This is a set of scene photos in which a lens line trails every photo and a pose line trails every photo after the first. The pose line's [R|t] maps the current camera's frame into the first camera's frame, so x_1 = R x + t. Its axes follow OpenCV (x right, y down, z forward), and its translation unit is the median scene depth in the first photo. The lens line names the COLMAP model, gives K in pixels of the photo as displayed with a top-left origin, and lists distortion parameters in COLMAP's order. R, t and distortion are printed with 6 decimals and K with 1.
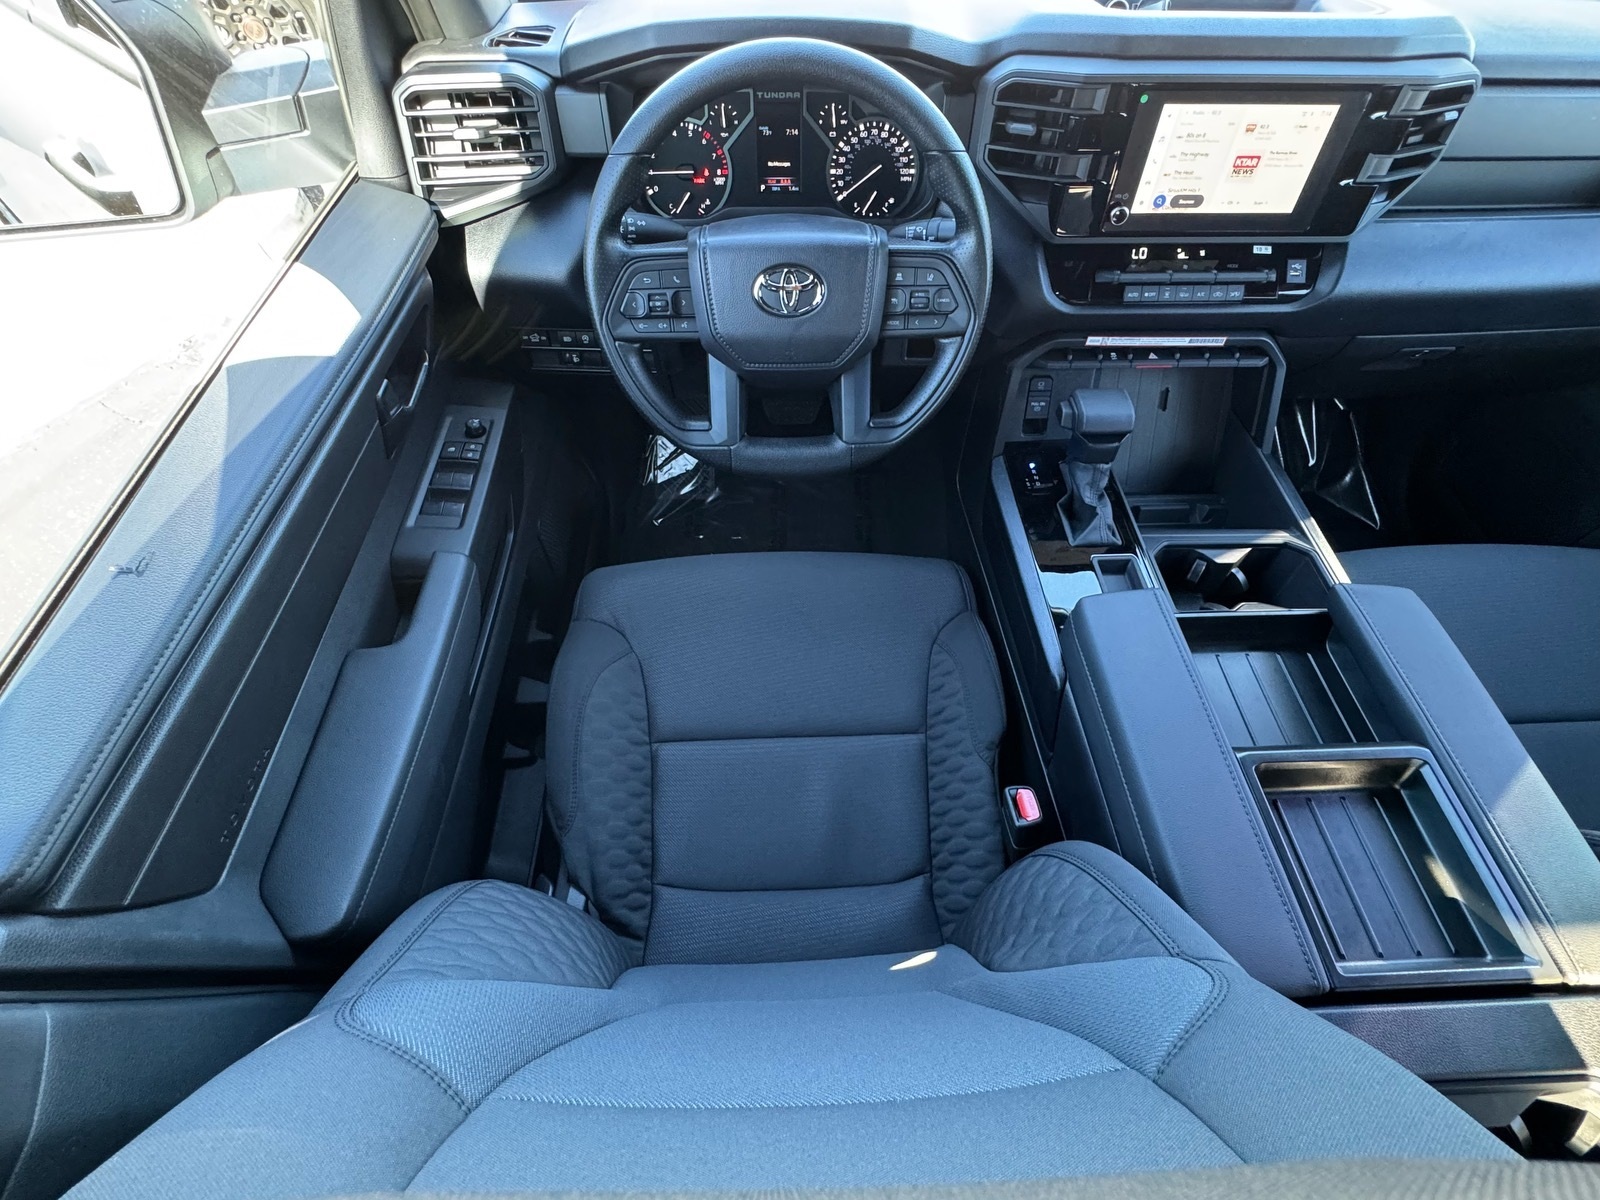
lens RADIAL K [[744.3, 0, 796.7], [0, 744.3, 597.5], [0, 0, 1]] dist [0.001733, -0.004228]
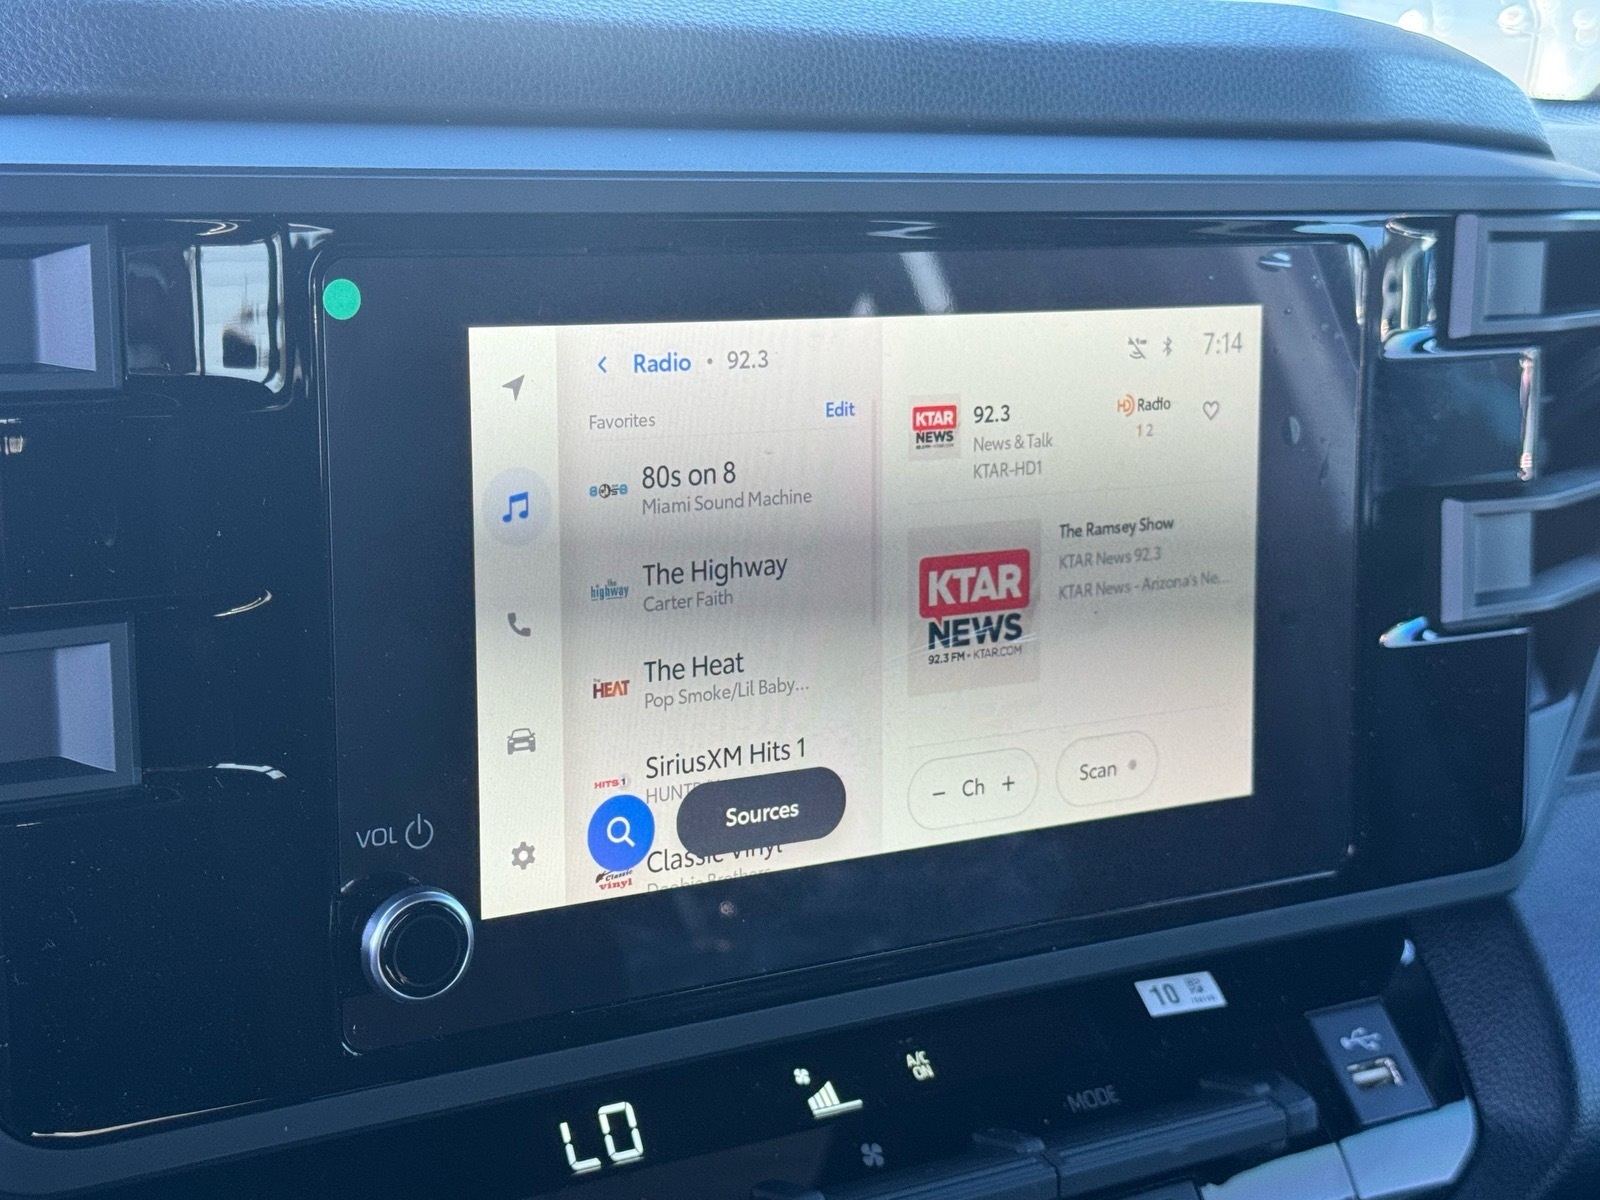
lens RADIAL K [[2680.5, 0, 809.1], [0, 2680.5, 584.0], [0, 0, 1]] dist [0.167181, 0.000000]
pose [[0.852029, -0.083385, 0.516810, 0.203551], [0.386232, 0.766537, -0.513075, -0.233443], [-0.353371, 0.636764, 0.685318, 0.500766]]
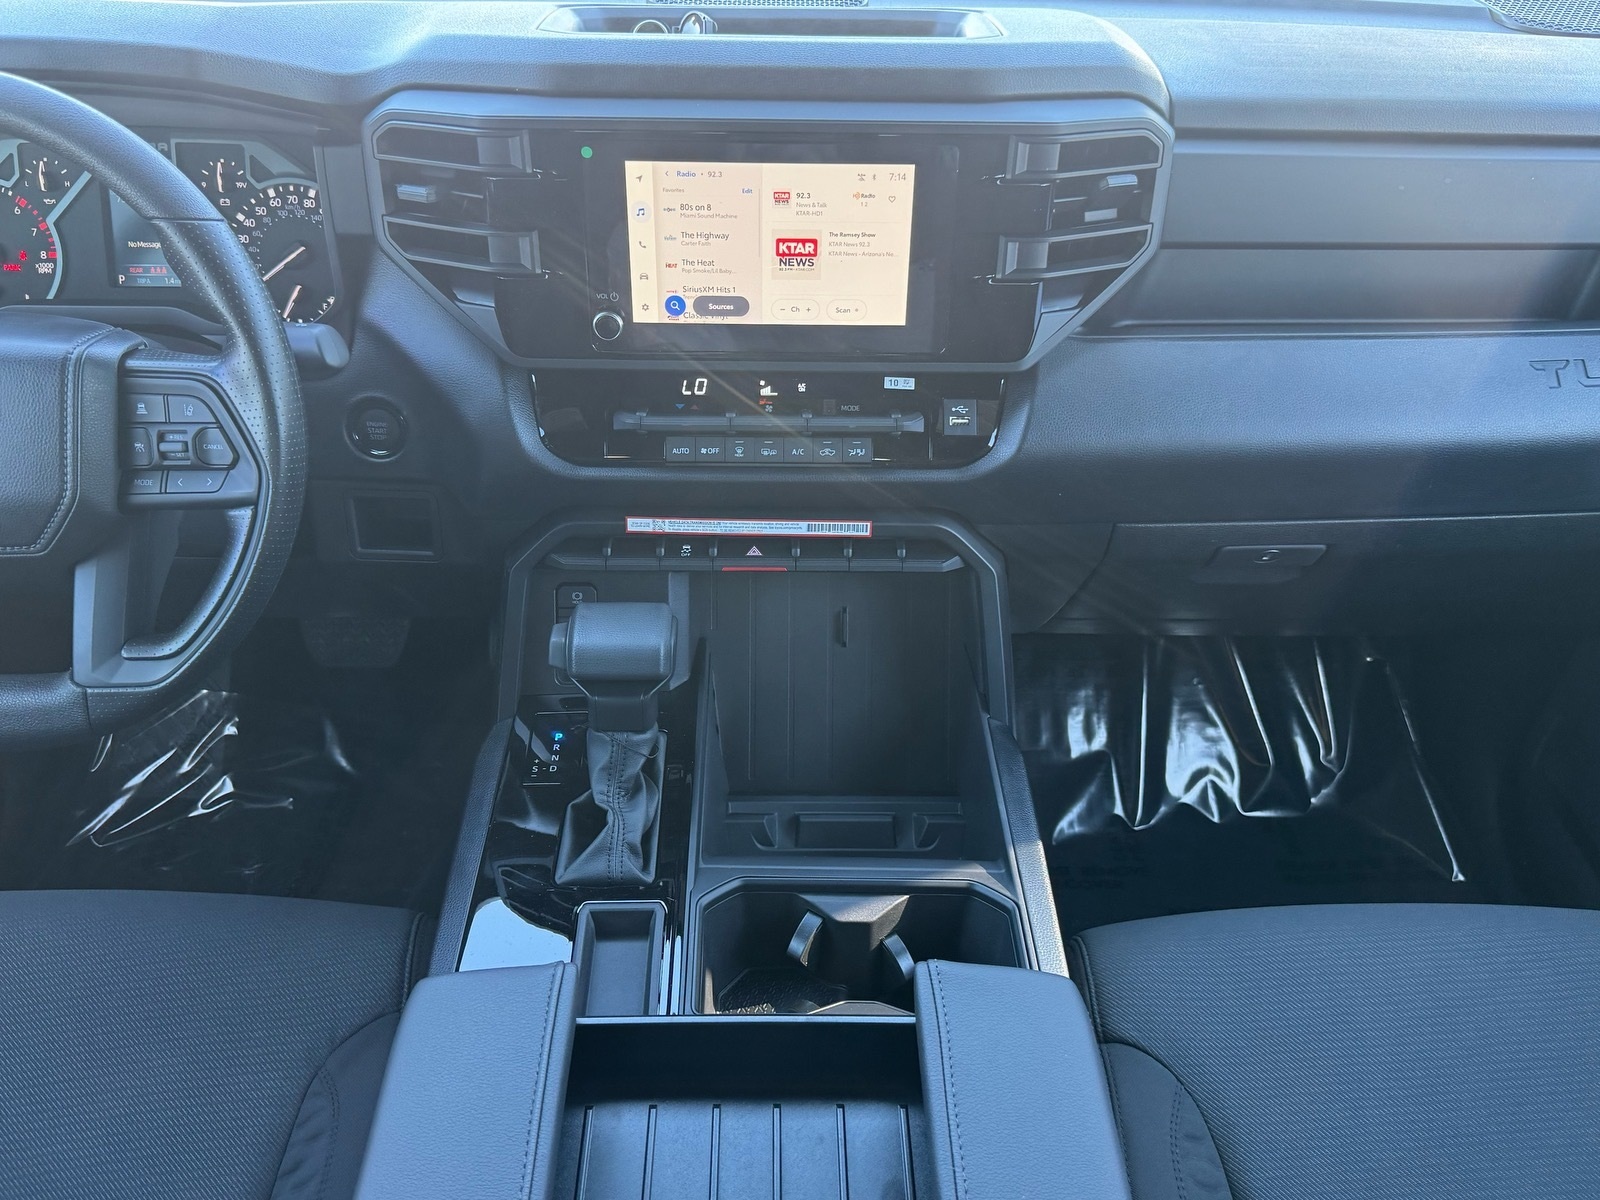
lens RADIAL K [[1356.7, 0, 789.5], [0, 1356.7, 621.4], [0, 0, 1]] dist [0.074177, -0.128880]
pose [[0.999688, 0.016536, -0.018695, 0.559013], [-0.020988, 0.962306, -0.271156, 0.012446], [0.013506, 0.271464, 0.962354, 0.004543]]
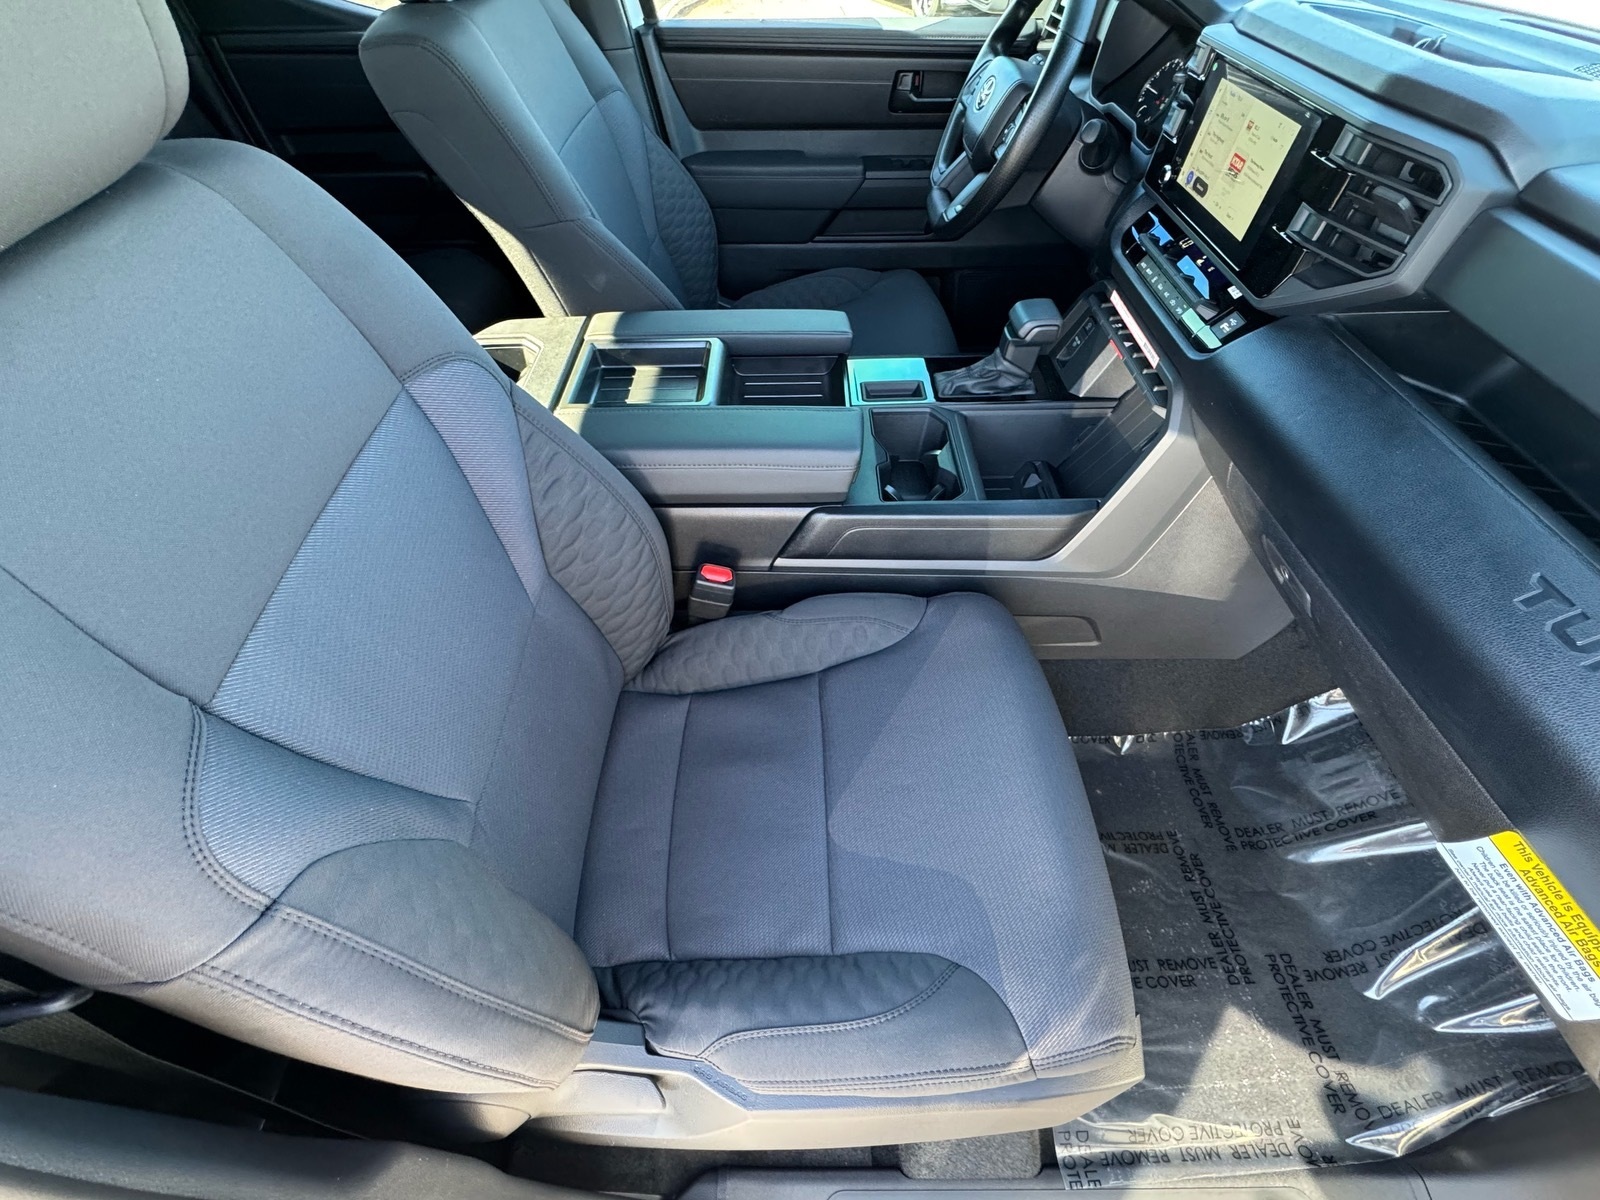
lens RADIAL K [[744.3, 0, 790.6], [0, 744.3, 596.4], [0, 0, 1]] dist [0.001733, -0.004228]
pose [[-0.038337, 0.714720, -0.698359, 1.529051], [-0.797324, 0.399385, 0.452511, -0.298254], [0.602333, 0.574167, 0.554552, 0.388941]]
